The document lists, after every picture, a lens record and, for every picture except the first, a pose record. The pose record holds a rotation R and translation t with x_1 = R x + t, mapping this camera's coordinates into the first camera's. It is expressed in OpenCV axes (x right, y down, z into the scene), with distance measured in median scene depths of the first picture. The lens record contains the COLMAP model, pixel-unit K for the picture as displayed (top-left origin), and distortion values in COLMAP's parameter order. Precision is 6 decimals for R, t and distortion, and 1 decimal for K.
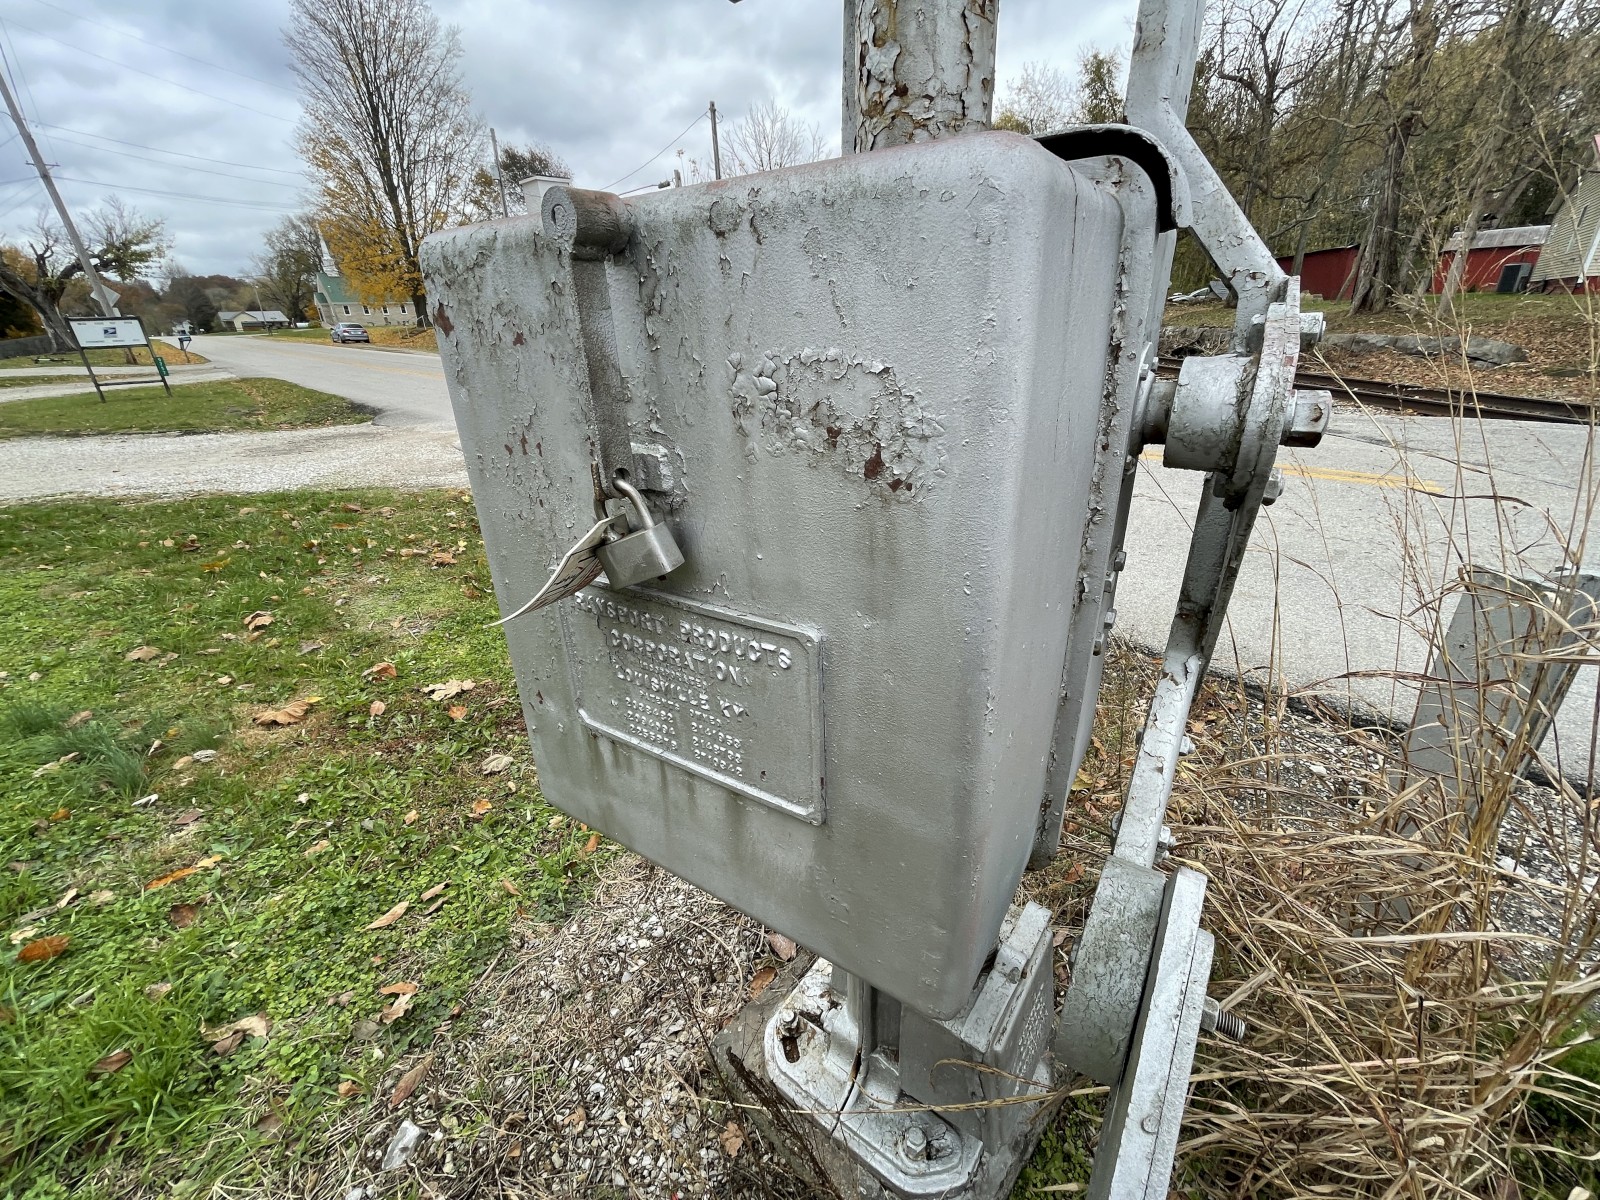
lens RADIAL K [[647.8, 0, 796.4], [0, 647.8, 600.8], [0, 0, 1]] dist [0.000125, -0.000529]
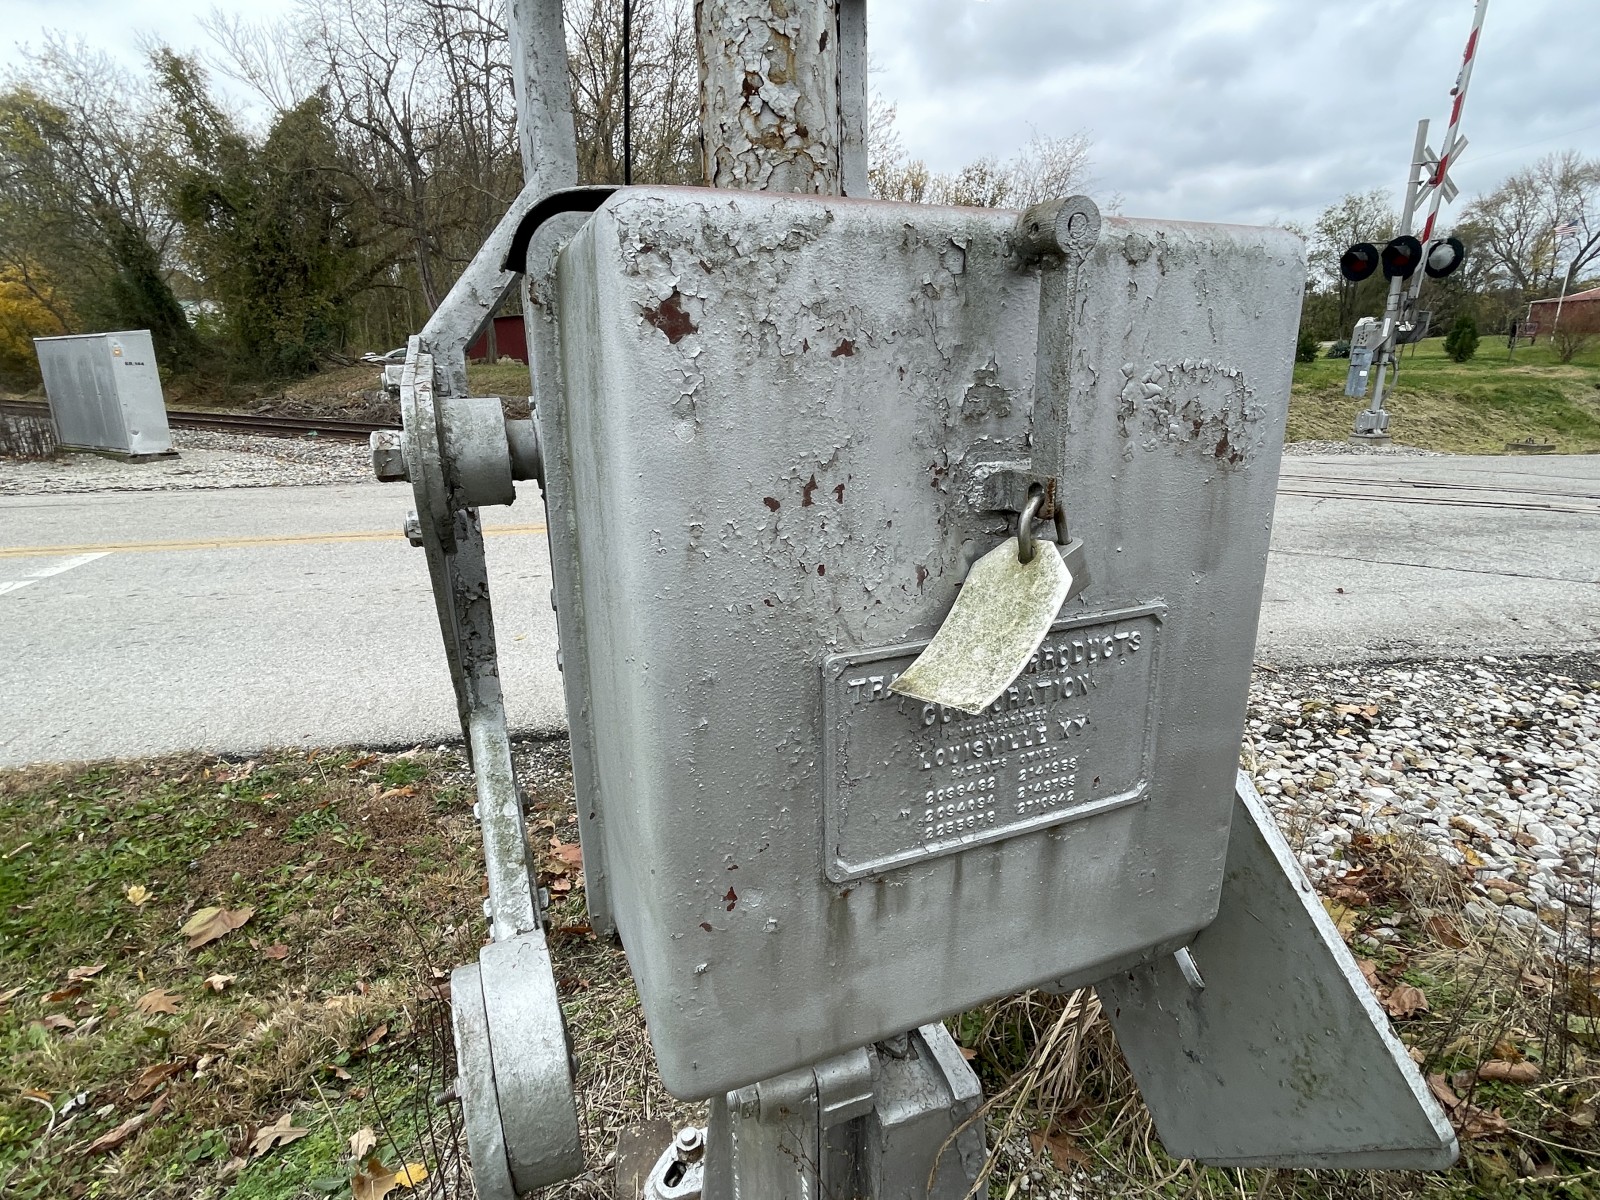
lens RADIAL K [[838.7, 0, 801.8], [0, 838.7, 604.9], [0, 0, 1]] dist [-0.003771, 0.000659]
pose [[0.556192, -0.205100, 0.805347, -1.389852], [0.325081, 0.945546, 0.016296, -0.163948], [-0.764835, 0.252739, 0.592580, 0.570710]]
